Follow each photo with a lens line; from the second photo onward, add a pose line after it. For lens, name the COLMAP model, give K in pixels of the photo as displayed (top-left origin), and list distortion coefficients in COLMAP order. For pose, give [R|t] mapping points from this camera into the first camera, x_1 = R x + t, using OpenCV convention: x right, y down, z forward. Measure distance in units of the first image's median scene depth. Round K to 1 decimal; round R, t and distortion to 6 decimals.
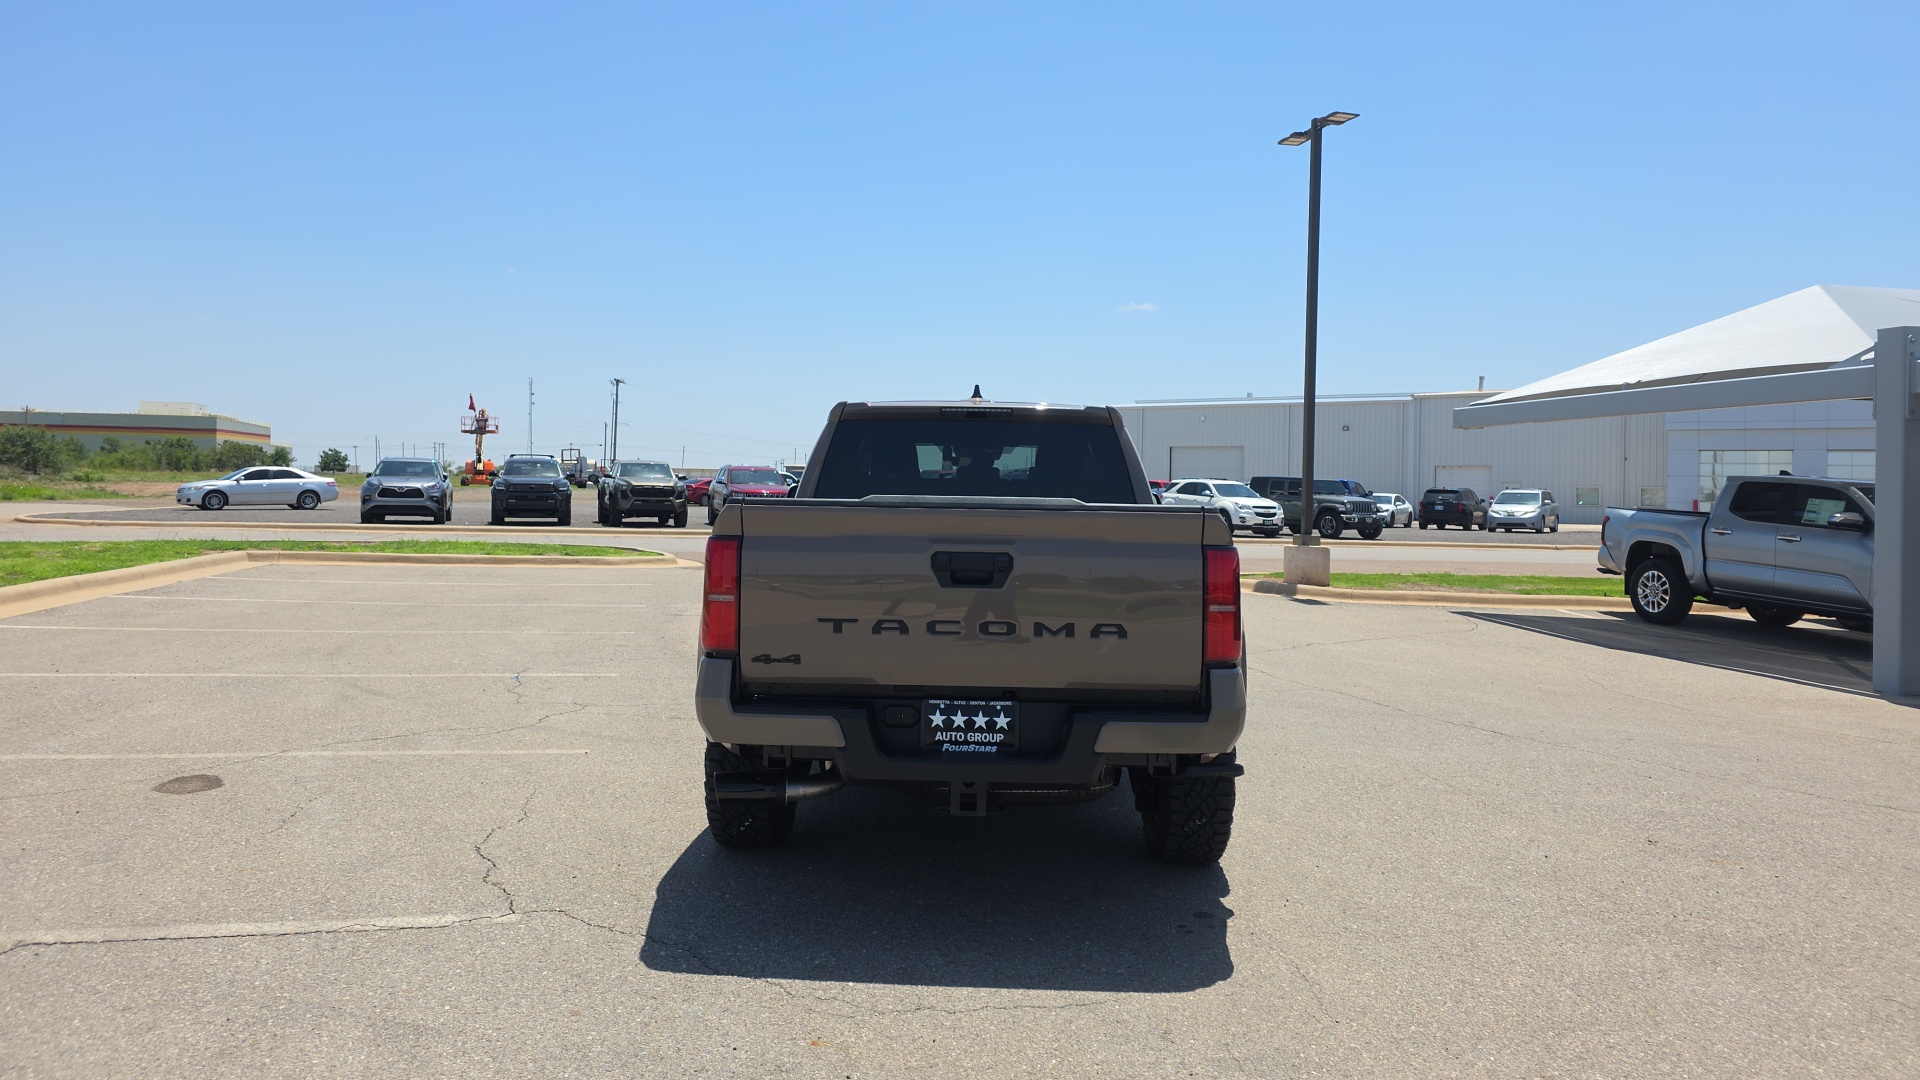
lens RADIAL K [[1313.4, 0, 972.1], [0, 1313.4, 533.8], [0, 0, 1]] dist [0.057405, -0.056957]
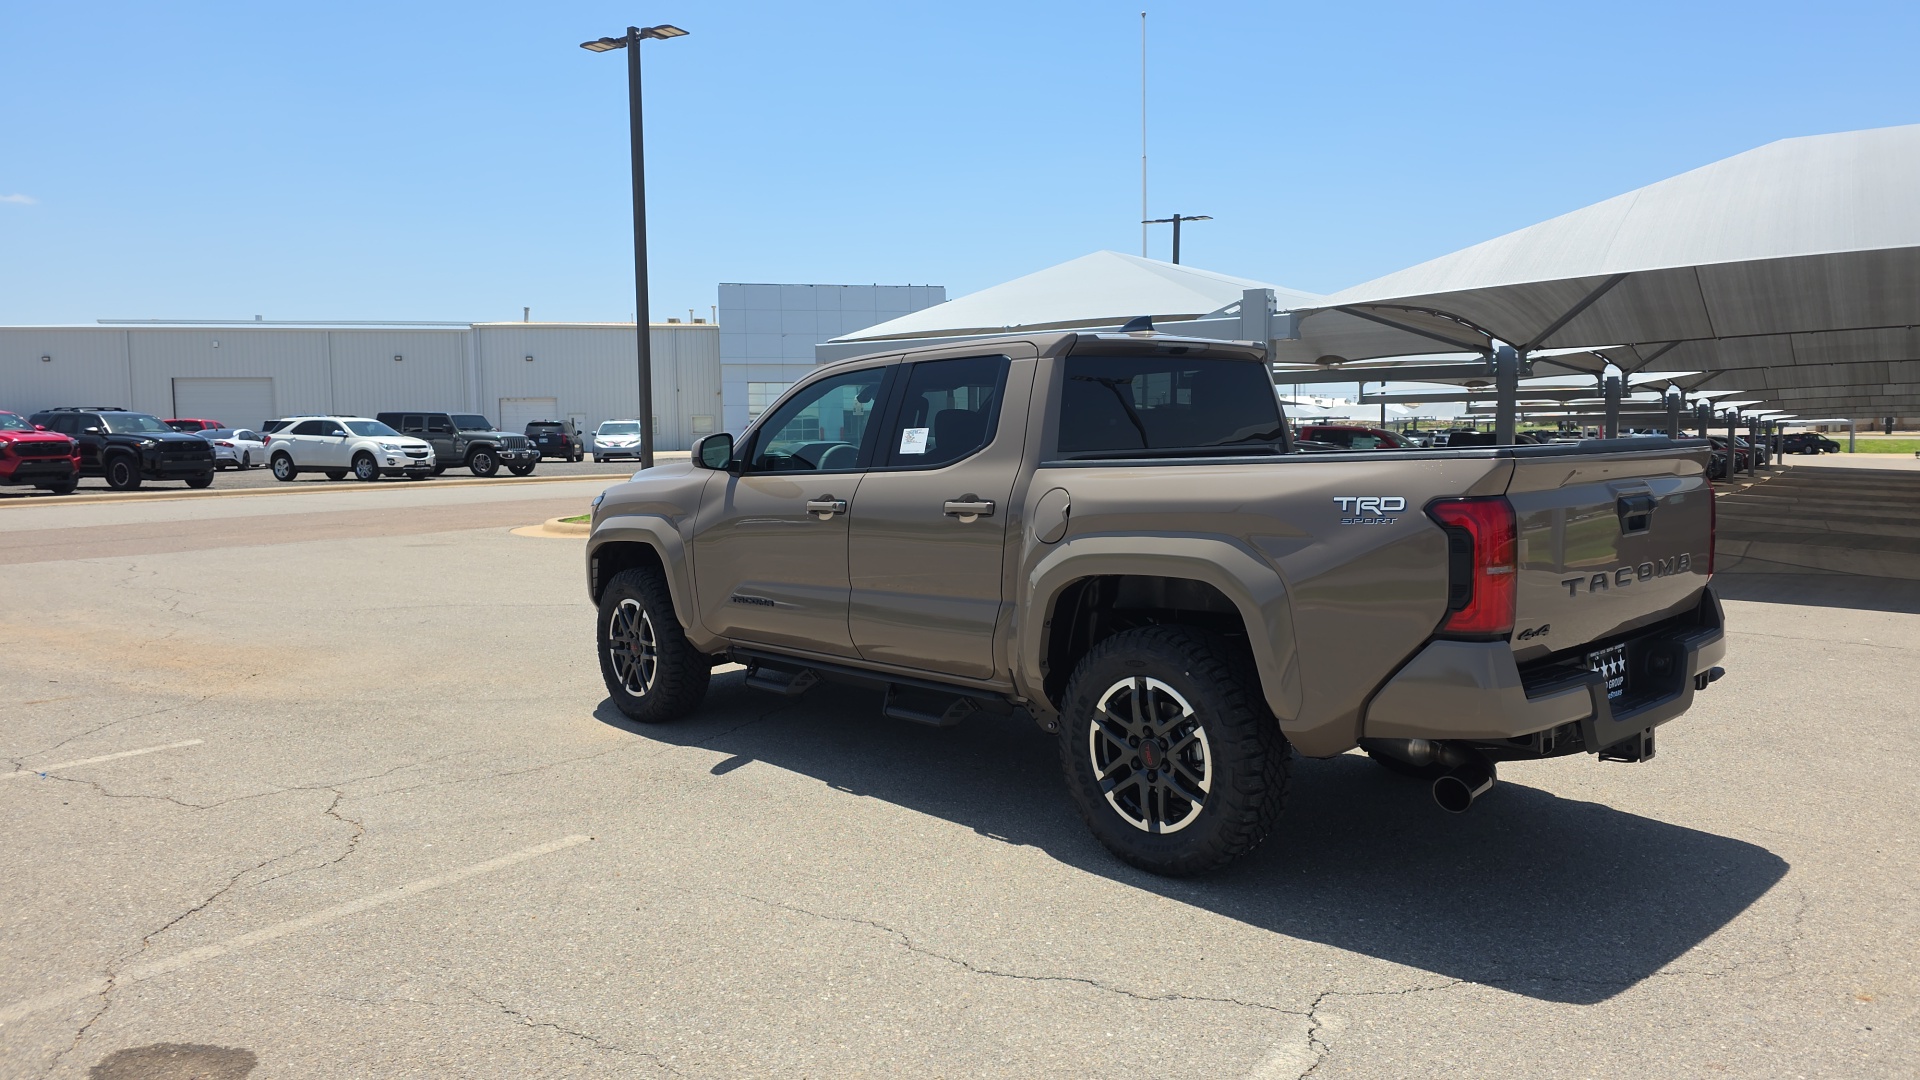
lens RADIAL K [[1313.4, 0, 930.4], [0, 1313.4, 559.7], [0, 0, 1]] dist [0.057405, -0.056957]
pose [[0.711432, -0.099848, 0.695626, -0.160333], [0.049778, 0.994529, 0.091843, -0.008473], [-0.700990, -0.030713, 0.712509, 0.099347]]
